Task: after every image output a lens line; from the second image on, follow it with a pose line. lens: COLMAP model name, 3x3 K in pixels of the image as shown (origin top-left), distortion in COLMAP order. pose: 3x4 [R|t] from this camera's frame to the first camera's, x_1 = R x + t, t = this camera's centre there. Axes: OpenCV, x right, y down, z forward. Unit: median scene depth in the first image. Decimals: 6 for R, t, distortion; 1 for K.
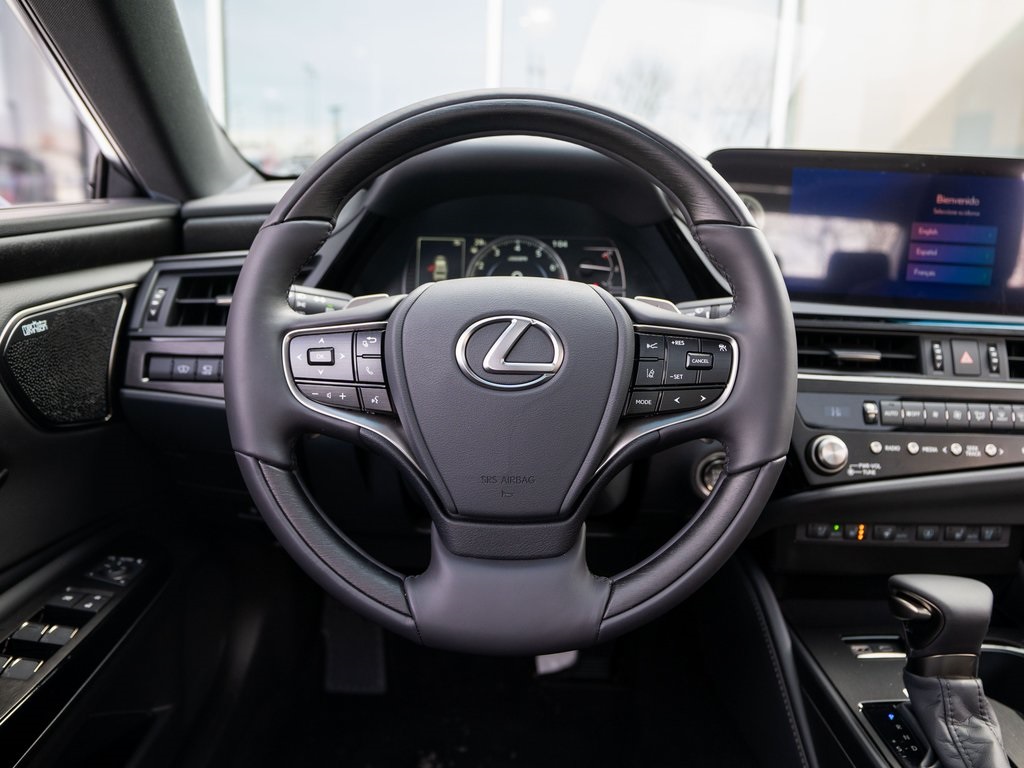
lens RADIAL K [[718.1, 0, 500.1], [0, 718.1, 363.5], [0, 0, 1]] dist [-0.071517, 0.020310]
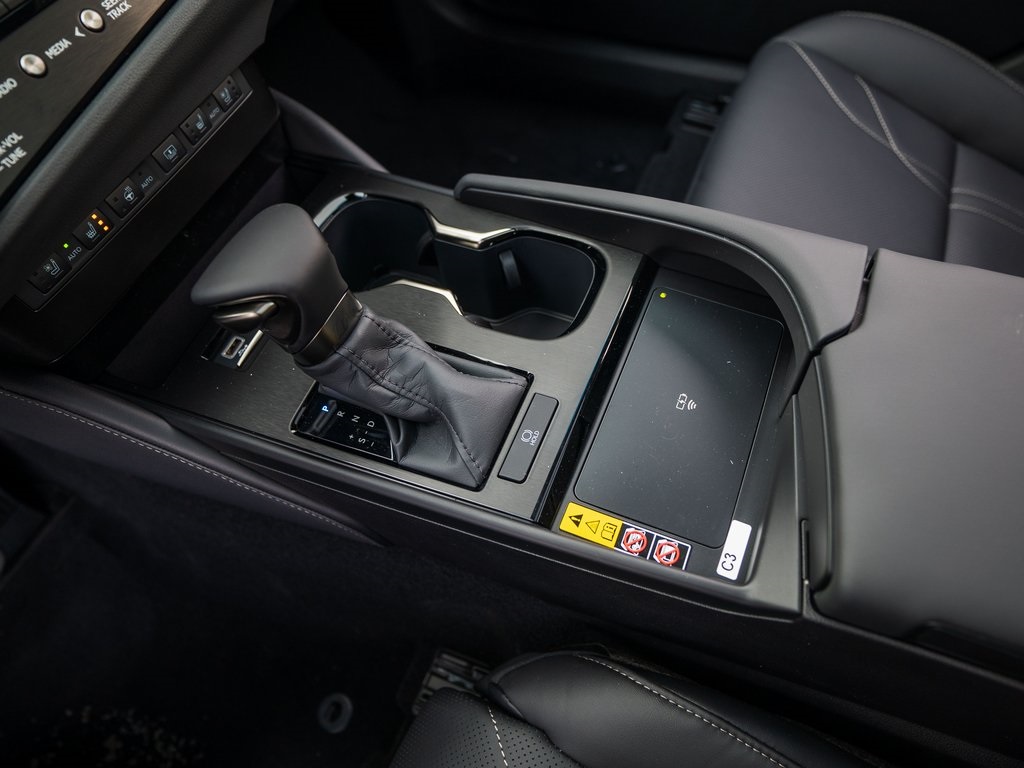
lens RADIAL K [[621.4, 0, 526.1], [0, 621.4, 370.8], [0, 0, 1]] dist [-0.017155, -0.000439]
pose [[0.373741, -0.821364, 0.430904, 0.372834], [0.330550, 0.552014, 0.765517, 0.016927], [-0.866634, -0.143669, 0.477812, 0.459275]]
